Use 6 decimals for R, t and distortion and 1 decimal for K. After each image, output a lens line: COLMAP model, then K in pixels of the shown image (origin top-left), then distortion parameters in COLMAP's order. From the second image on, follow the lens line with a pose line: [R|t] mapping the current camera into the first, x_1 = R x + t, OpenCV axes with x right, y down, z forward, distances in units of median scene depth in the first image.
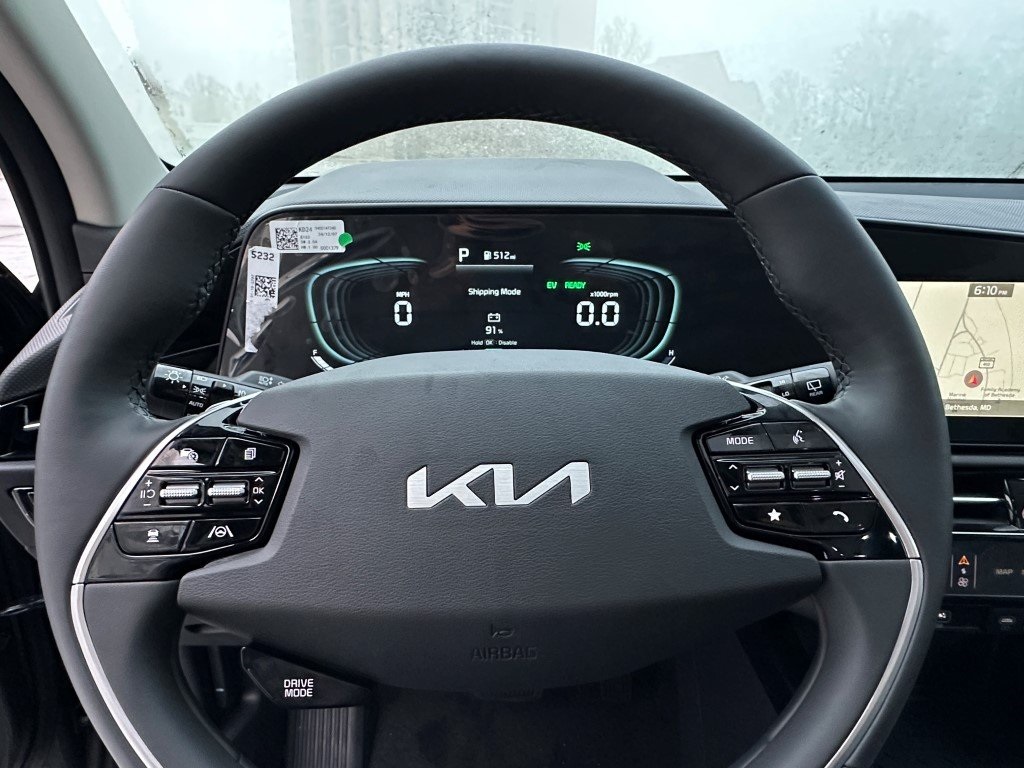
lens RADIAL K [[647.1, 0, 485.7], [0, 647.1, 420.6], [0, 0, 1]] dist [-0.007992, -0.000475]
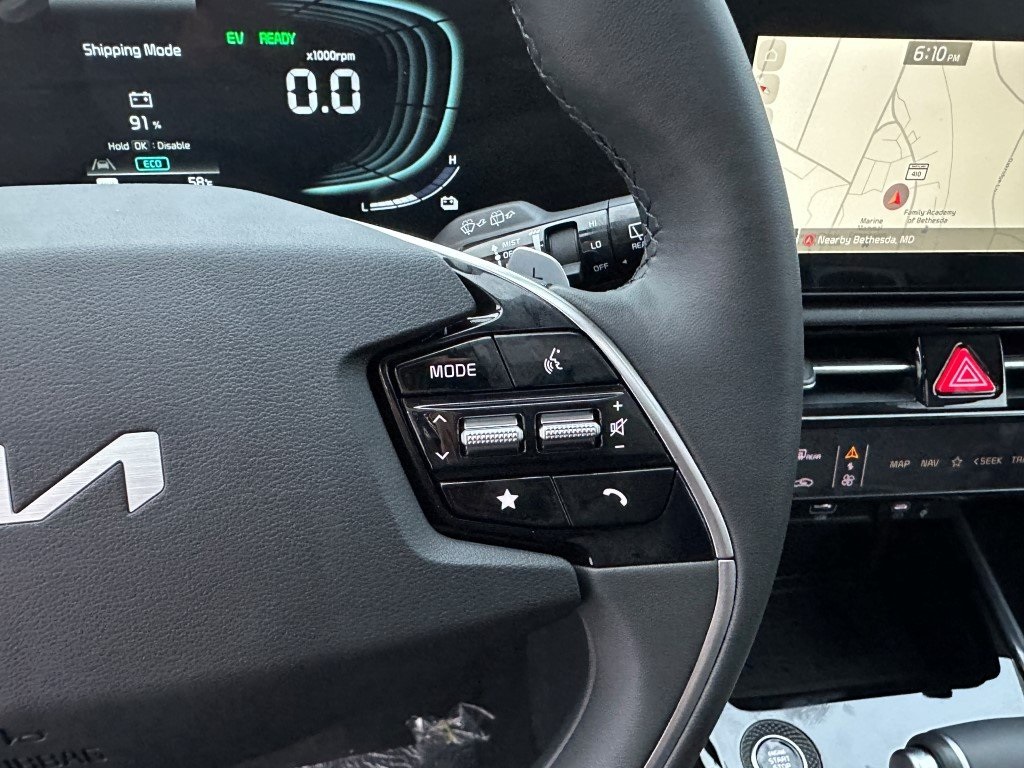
lens RADIAL K [[805.3, 0, 473.2], [0, 805.3, 459.6], [0, 0, 1]] dist [-0.004743, -0.006607]
pose [[0.988087, -0.063728, 0.140080, 0.188537], [0.019677, 0.955078, 0.295701, -0.061021], [-0.152632, -0.289422, 0.944954, 0.196757]]
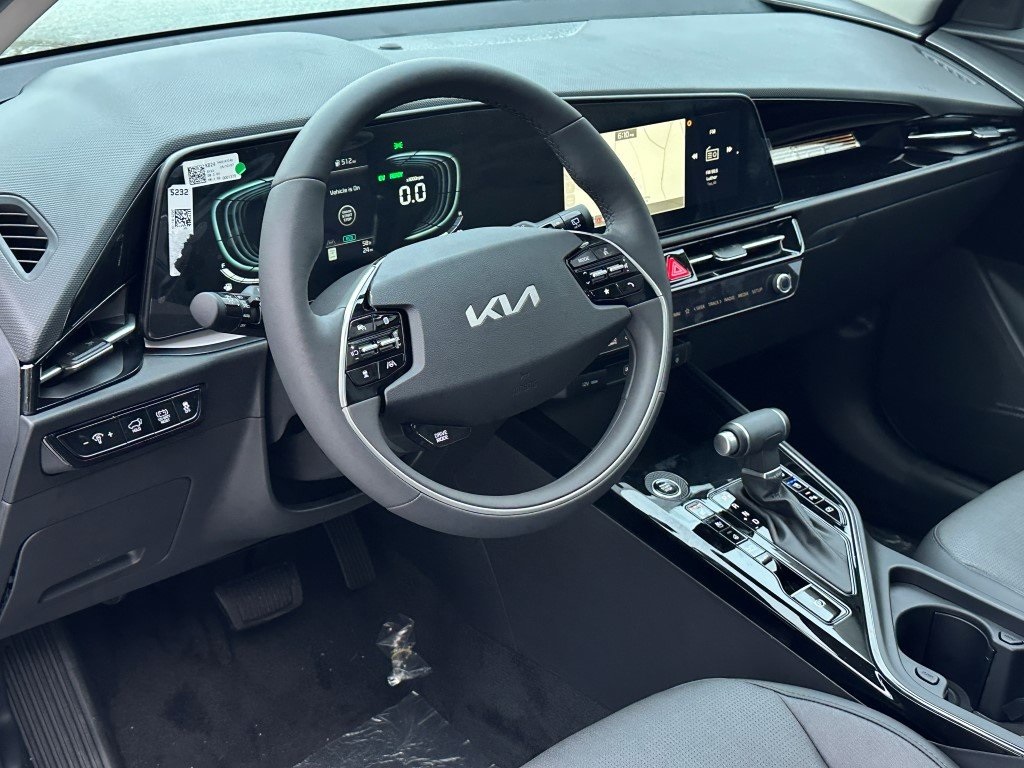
lens RADIAL K [[1256.3, 0, 508.3], [0, 1256.3, 390.0], [0, 0, 1]] dist [0.107153, 0.000000]
pose [[0.764134, -0.257534, 0.591419, -1.320975], [0.209383, 0.966227, 0.150213, -0.127700], [-0.610130, 0.009050, 0.792250, -1.162333]]
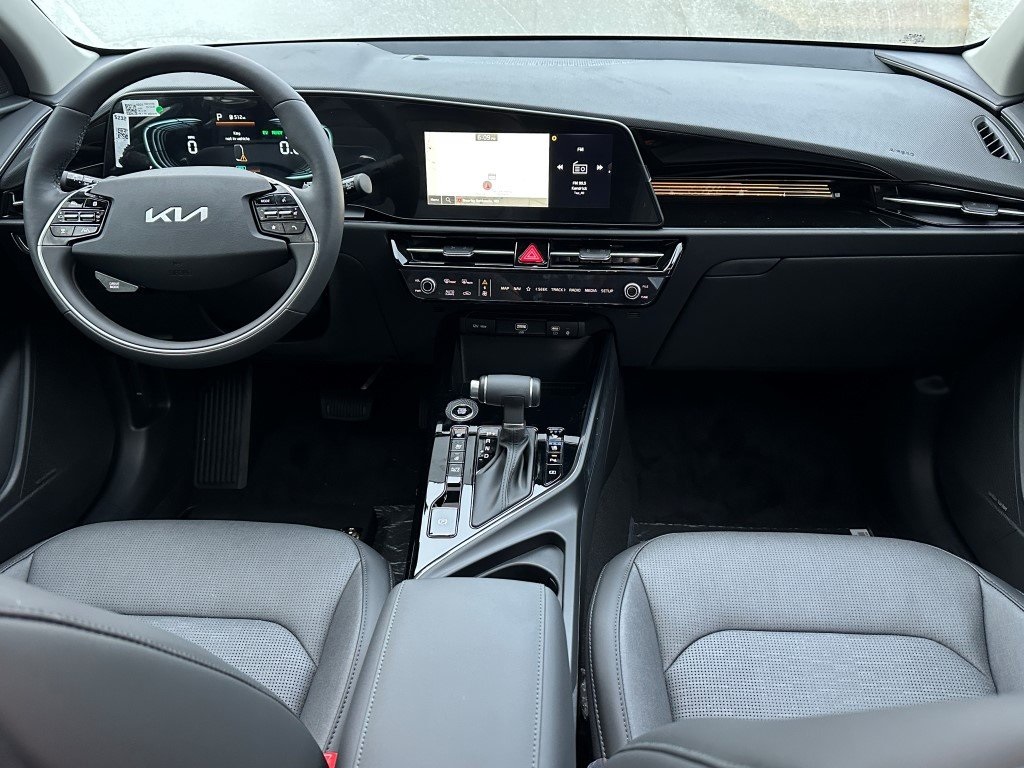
lens RADIAL K [[853.0, 0, 520.7], [0, 853.0, 408.7], [0, 0, 1]] dist [0.027991, -0.079717]
pose [[0.997960, 0.026101, -0.058263, 1.057501], [-0.016248, 0.986395, 0.163585, 0.179258], [0.061740, -0.162304, 0.984807, -1.653078]]
